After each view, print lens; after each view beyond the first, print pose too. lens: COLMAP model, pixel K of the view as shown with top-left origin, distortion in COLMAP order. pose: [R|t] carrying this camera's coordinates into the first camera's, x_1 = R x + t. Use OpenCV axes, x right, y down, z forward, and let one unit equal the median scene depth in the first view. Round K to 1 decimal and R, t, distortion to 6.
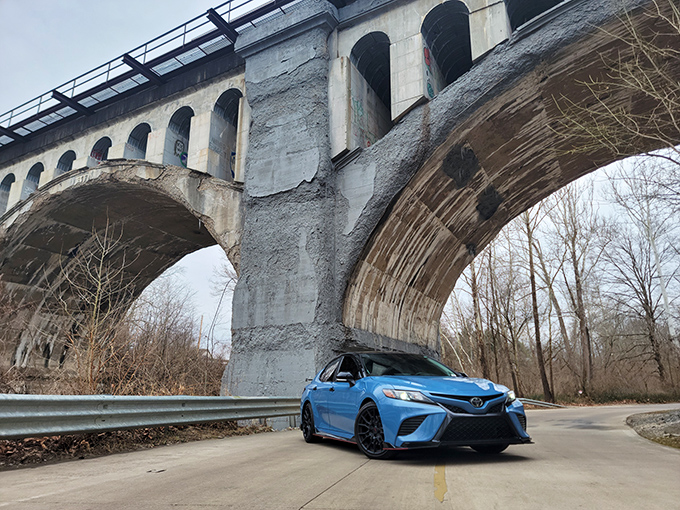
lens RADIAL K [[477.1, 0, 340.0], [0, 477.1, 255.0], [0, 0, 1]] dist [0.001674, -0.000622]
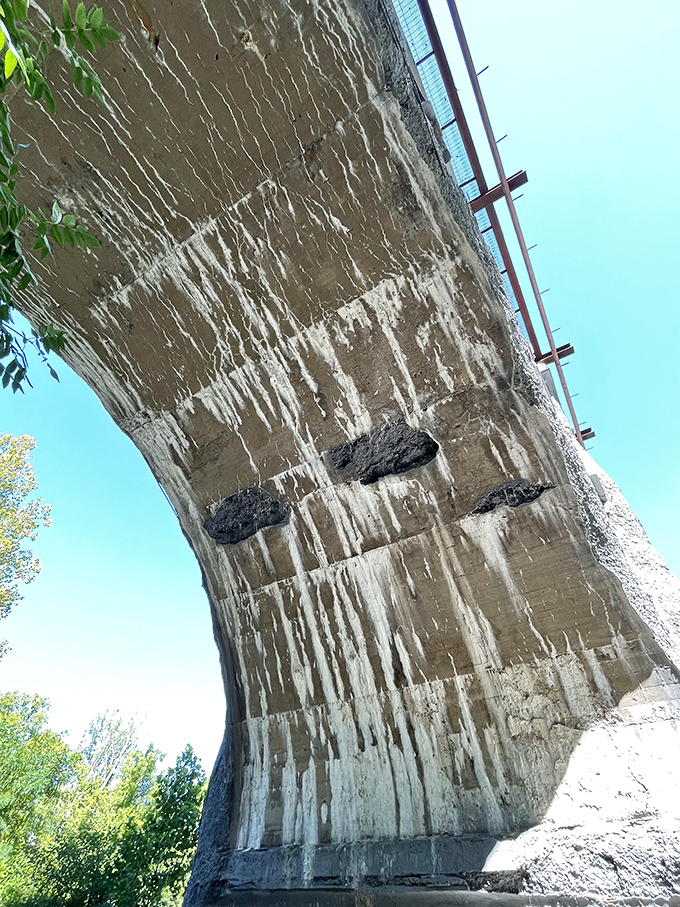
lens RADIAL K [[410.0, 0, 340.0], [0, 410.0, 453.5], [0, 0, 1]] dist [0.000515, -0.000078]
pose [[-0.029809, -0.790168, -0.612166, 0.703748], [0.246854, 0.587648, -0.770541, 0.273382], [0.968594, -0.174085, 0.177538, 1.041155]]
